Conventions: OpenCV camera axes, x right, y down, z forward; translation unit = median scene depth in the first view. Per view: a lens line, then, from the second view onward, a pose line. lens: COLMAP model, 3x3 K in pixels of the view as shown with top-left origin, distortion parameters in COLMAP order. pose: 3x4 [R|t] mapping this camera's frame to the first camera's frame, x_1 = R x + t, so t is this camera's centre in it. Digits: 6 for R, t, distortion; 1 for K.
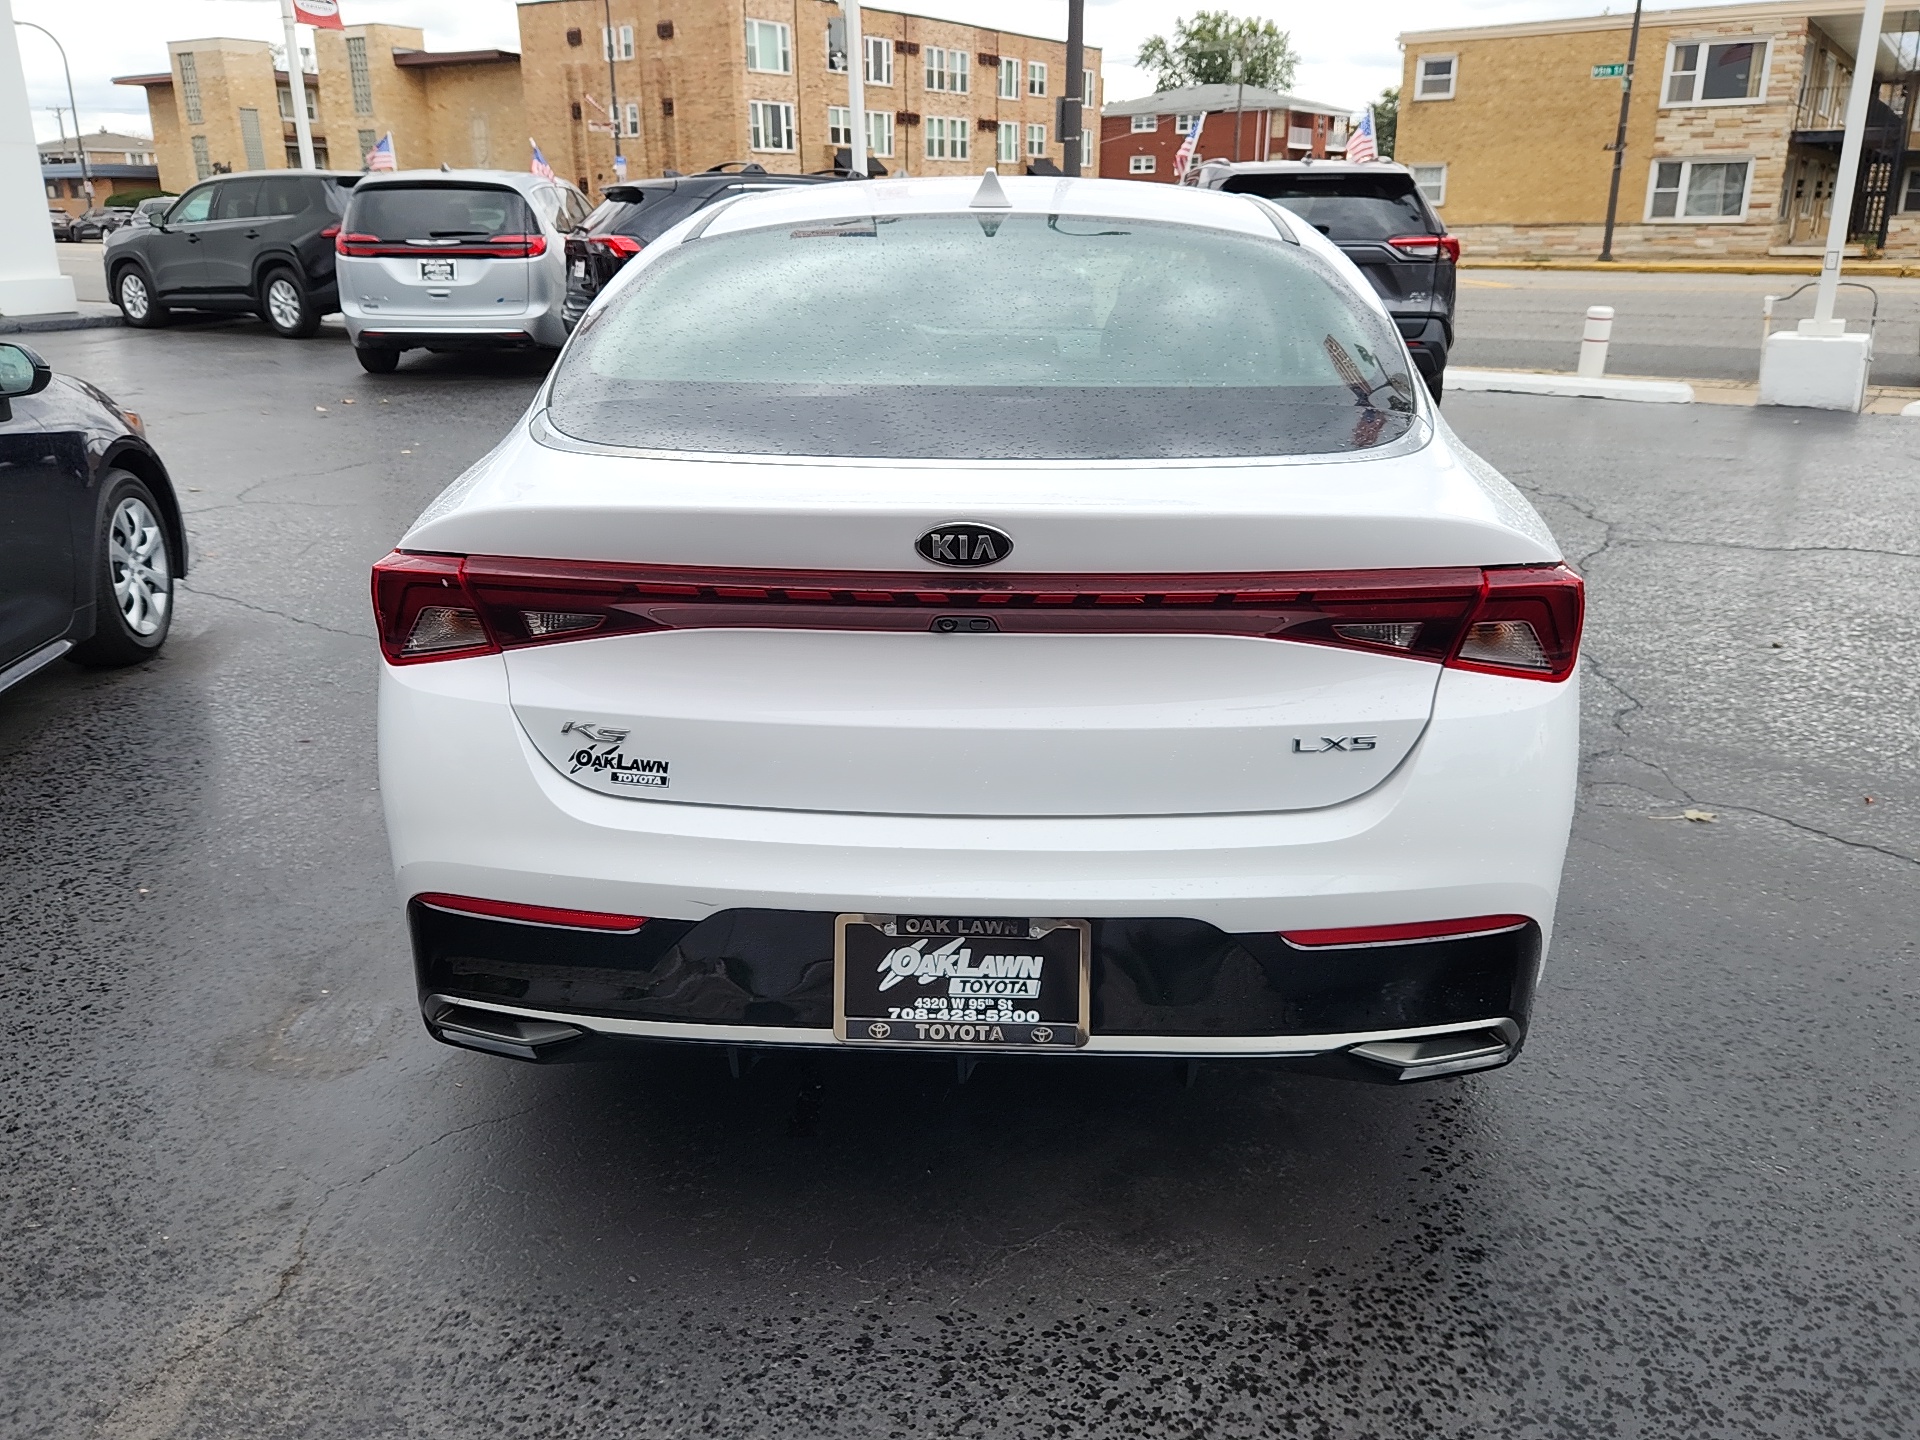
lens RADIAL K [[1417.7, 0, 965.7], [0, 1417.7, 717.2], [0, 0, 1]] dist [0.052294, -0.035669]
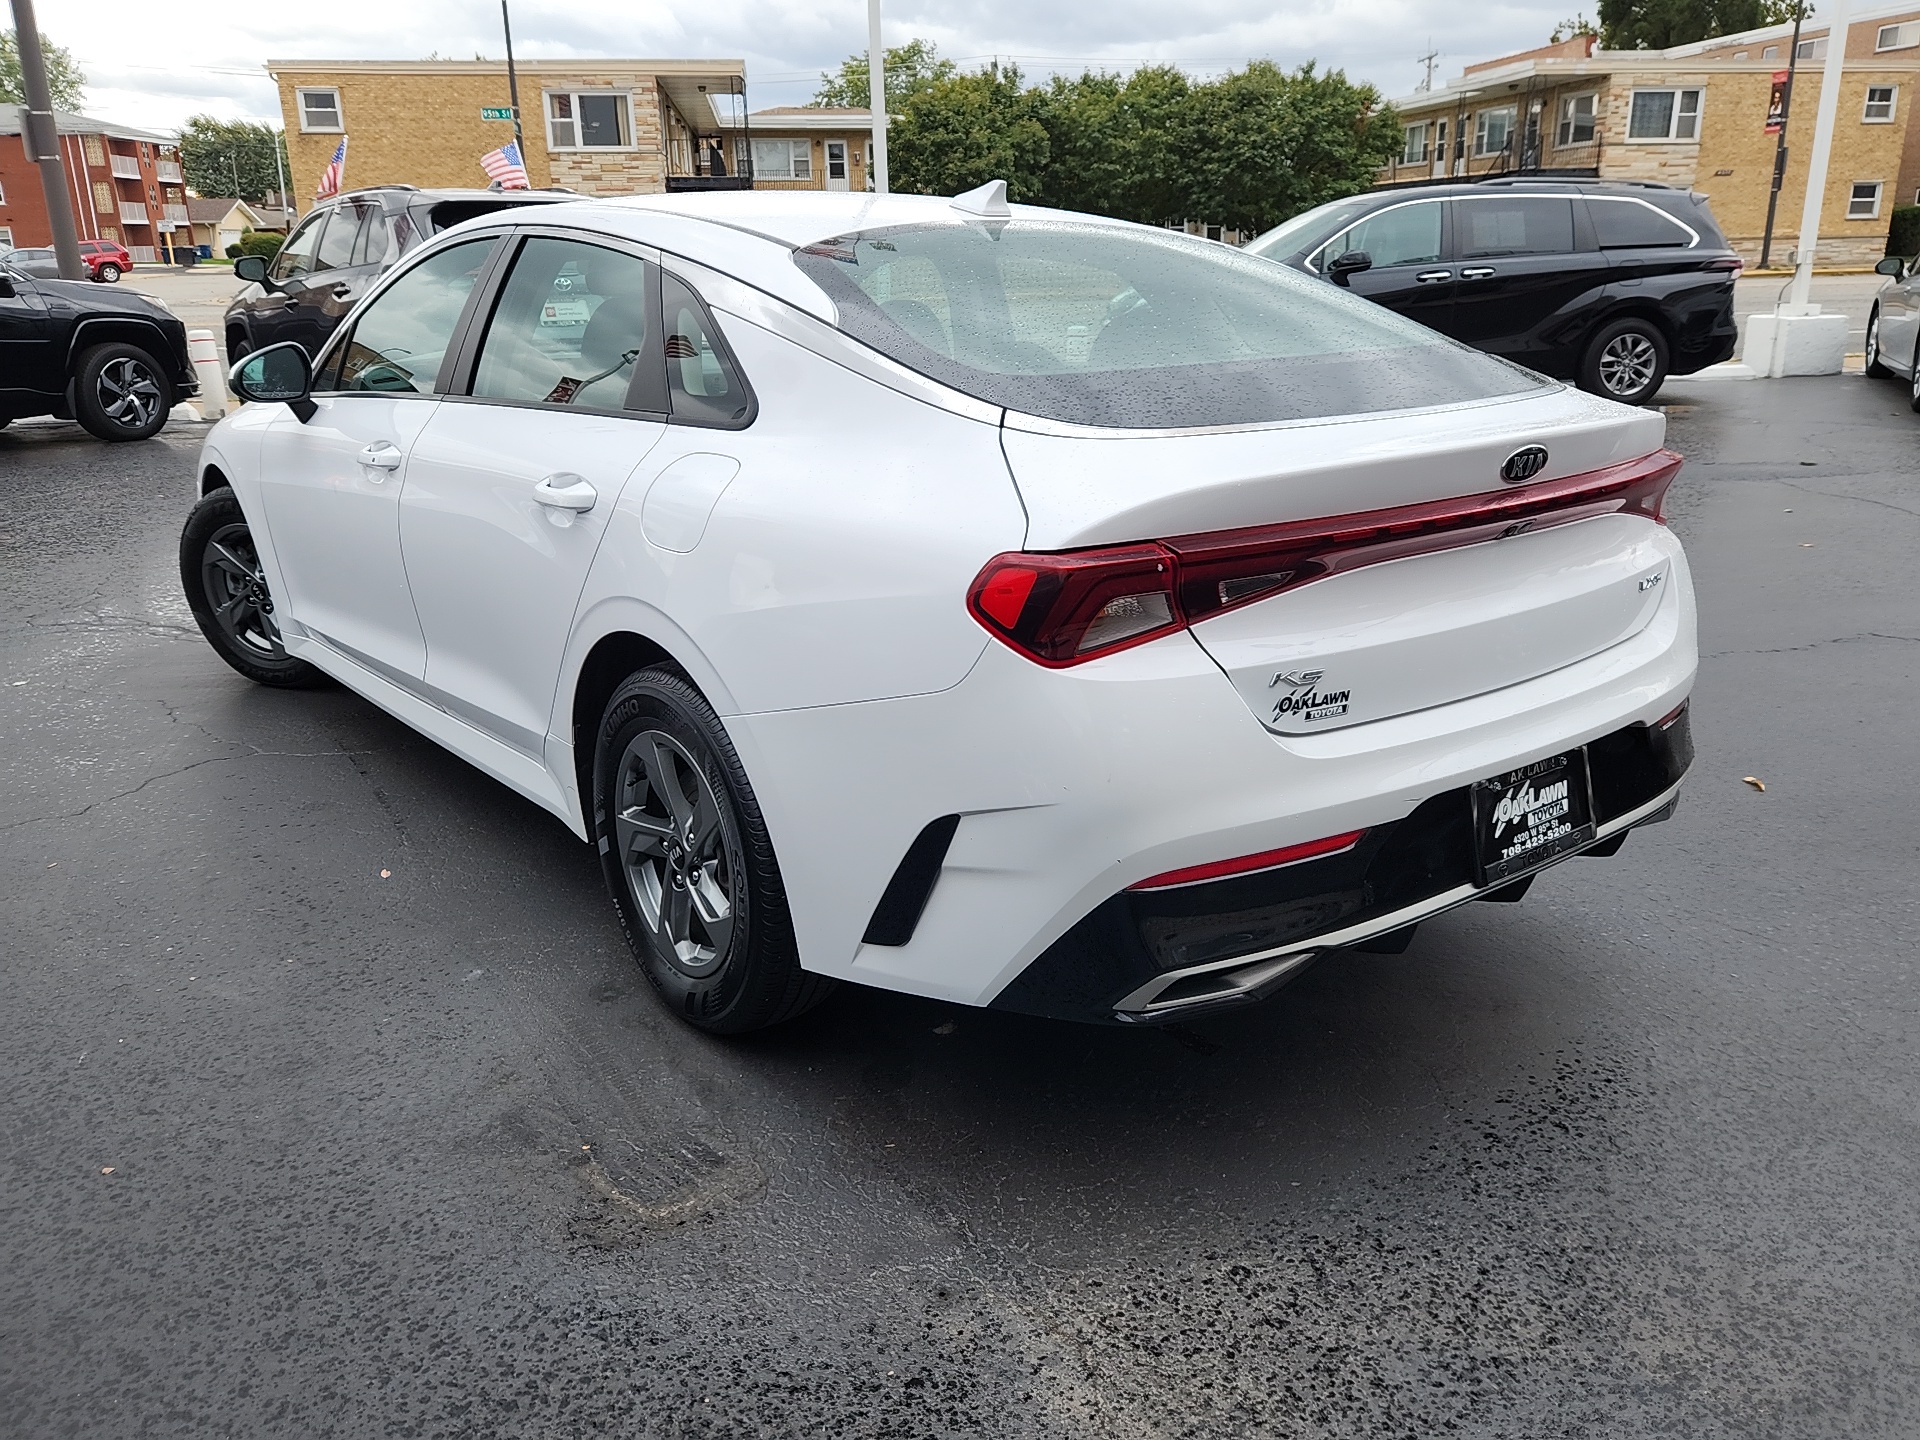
lens RADIAL K [[1412.7, 0, 958.9], [0, 1412.7, 735.4], [0, 0, 1]] dist [0.088311, -0.110346]
pose [[0.770289, -0.214233, 0.600633, -1.124678], [0.221052, 0.973184, 0.063624, -0.073374], [-0.598157, 0.083762, 0.796990, 0.287669]]
